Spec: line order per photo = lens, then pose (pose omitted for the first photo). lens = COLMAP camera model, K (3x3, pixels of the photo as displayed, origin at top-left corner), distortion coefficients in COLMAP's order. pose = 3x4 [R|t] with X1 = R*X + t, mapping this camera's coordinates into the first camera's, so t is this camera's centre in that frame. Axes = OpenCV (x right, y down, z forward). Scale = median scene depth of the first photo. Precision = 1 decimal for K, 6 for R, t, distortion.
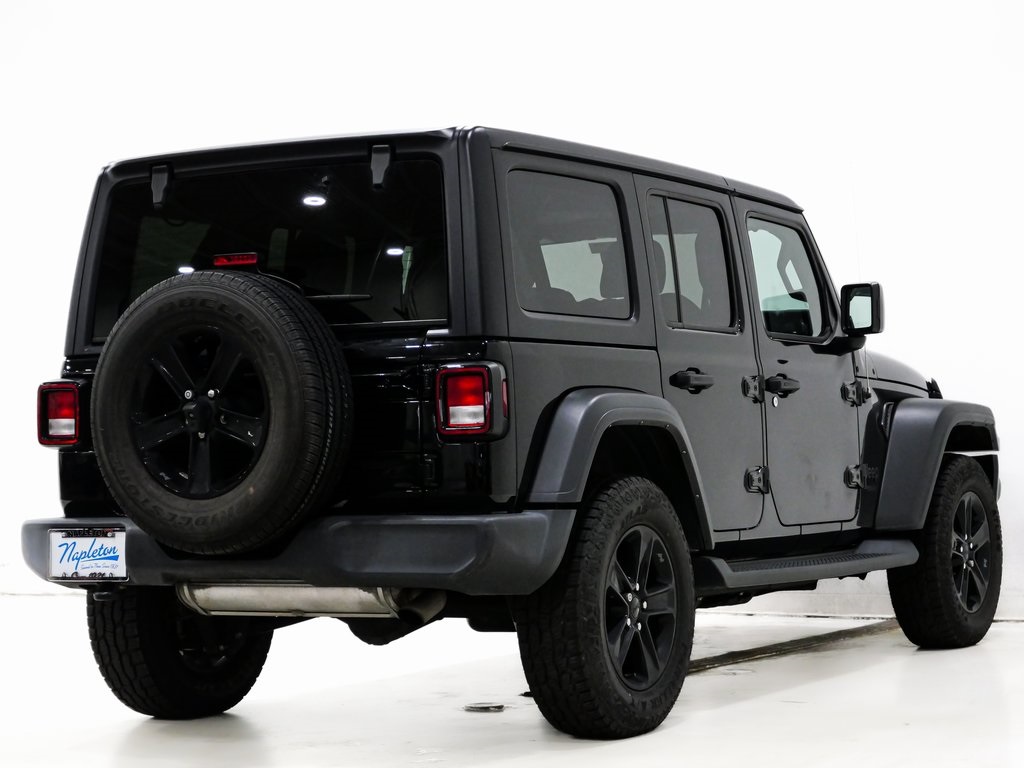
lens RADIAL K [[2408.1, 0, 512.0], [0, 2408.1, 384.0], [0, 0, 1]] dist [0.001667, -0.353180]
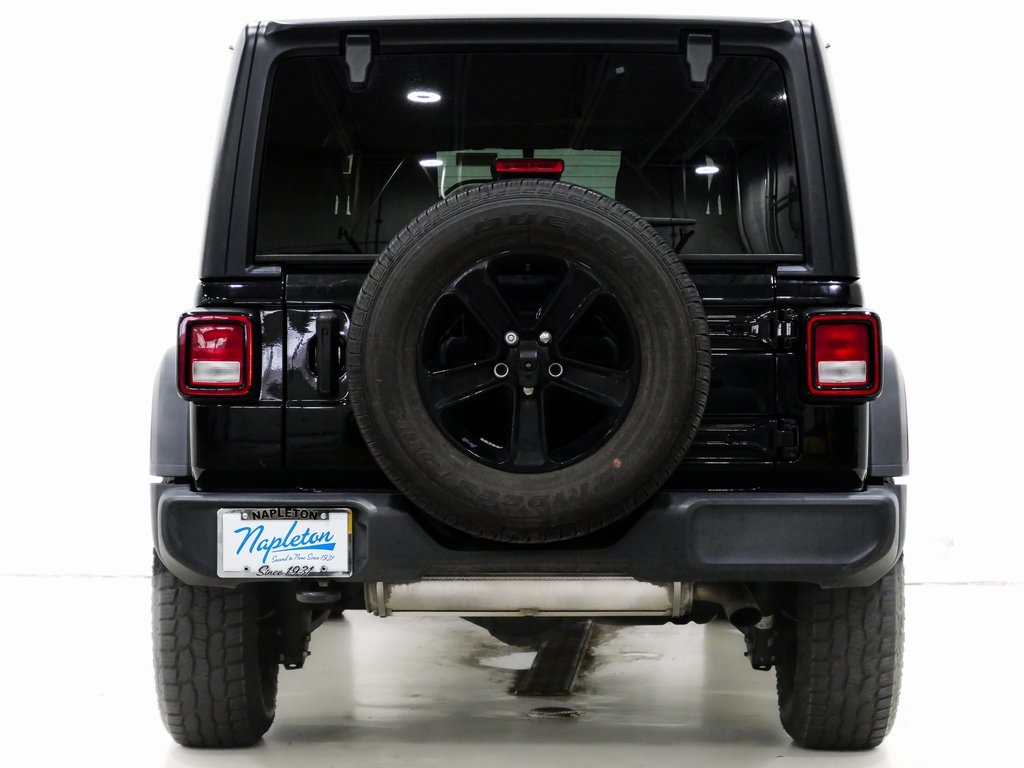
lens RADIAL K [[2605.3, 0, 512.0], [0, 2605.3, 384.0], [0, 0, 1]] dist [0.050451, -0.152815]
pose [[0.885102, 0.015172, 0.465150, -0.514634], [-0.030554, 0.999207, 0.025546, -0.002295], [-0.464394, -0.036823, 0.884863, 0.250838]]
